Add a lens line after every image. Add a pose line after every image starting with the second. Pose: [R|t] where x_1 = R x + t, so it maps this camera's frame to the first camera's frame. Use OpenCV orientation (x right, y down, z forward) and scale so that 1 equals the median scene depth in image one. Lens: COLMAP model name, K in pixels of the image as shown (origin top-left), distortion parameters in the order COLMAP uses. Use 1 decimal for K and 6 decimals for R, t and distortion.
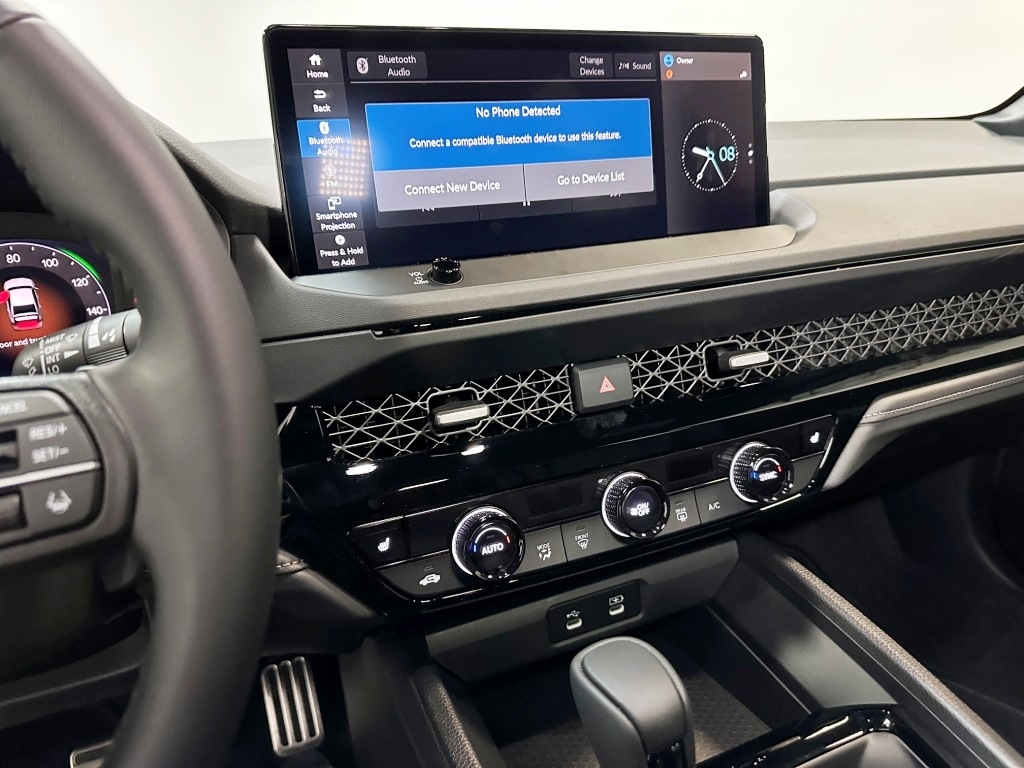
lens RADIAL K [[747.3, 0, 508.1], [0, 747.3, 386.9], [0, 0, 1]] dist [0.001414, -0.019292]
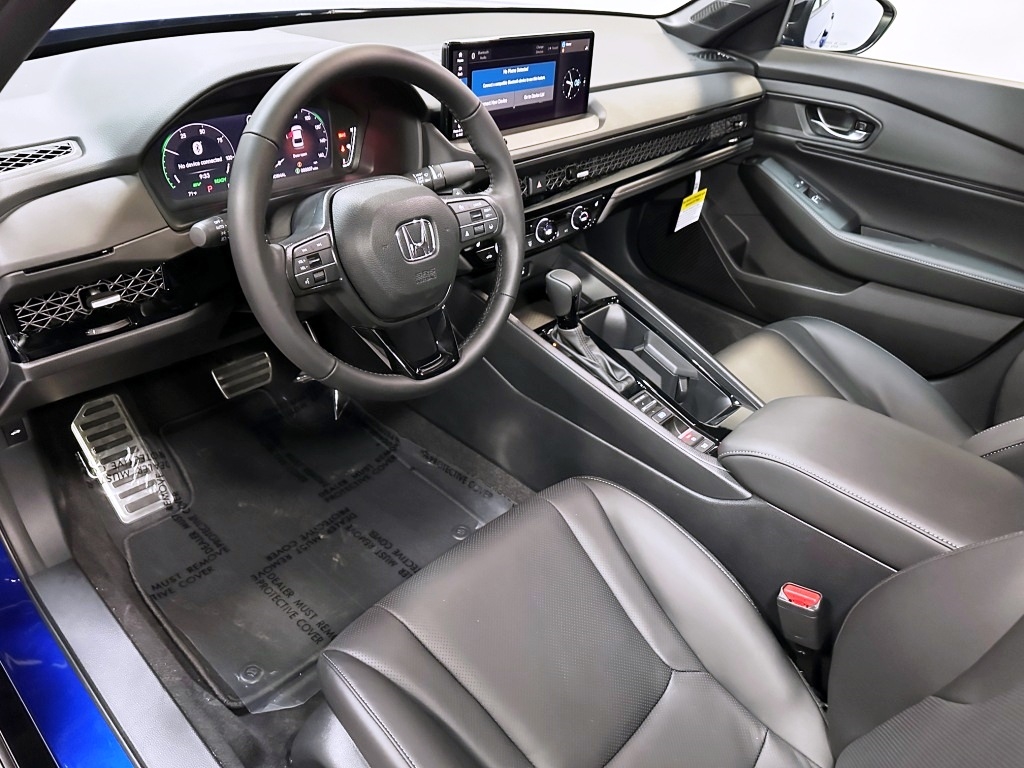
lens RADIAL K [[714.6, 0, 512.6], [0, 714.6, 381.2], [0, 0, 1]] dist [-0.010401, -0.012643]
pose [[0.904843, -0.090138, 0.416093, -1.006302], [-0.059826, 0.940713, 0.333885, -0.173726], [-0.421520, -0.327007, 0.845806, -1.255902]]
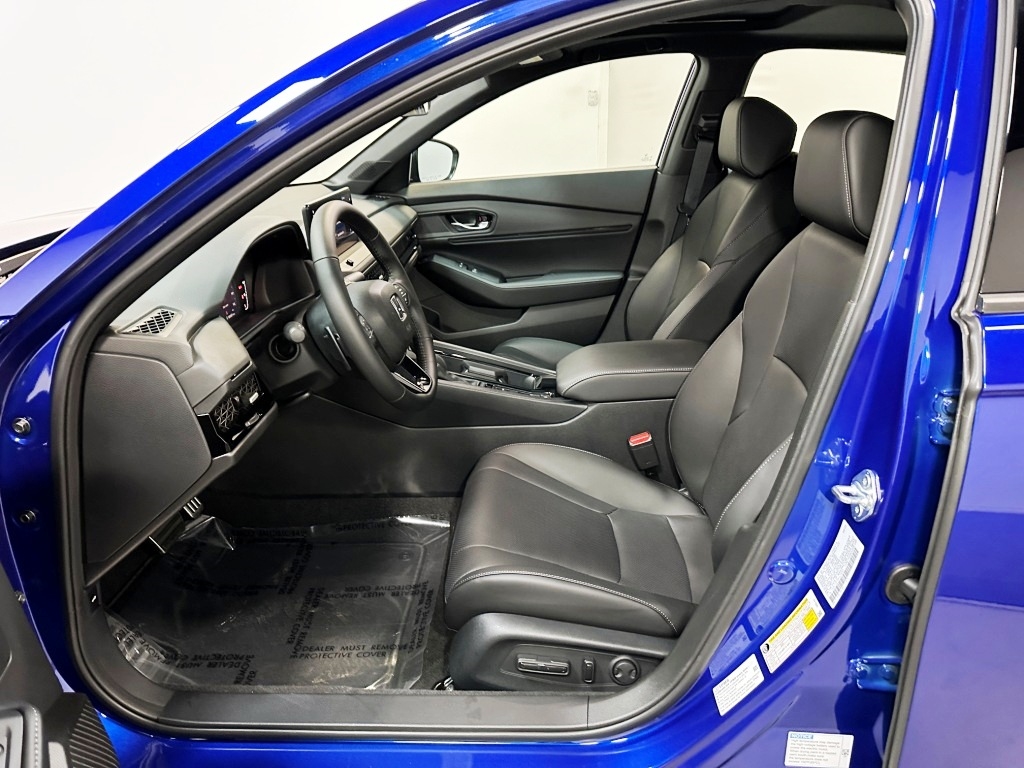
lens RADIAL K [[747.3, 0, 516.8], [0, 747.3, 388.7], [0, 0, 1]] dist [0.001414, -0.019292]
pose [[0.413905, -0.255077, 0.873852, -2.814575], [0.209350, 0.960882, 0.181321, -0.044668], [-0.885920, 0.107891, 0.451115, -1.272043]]
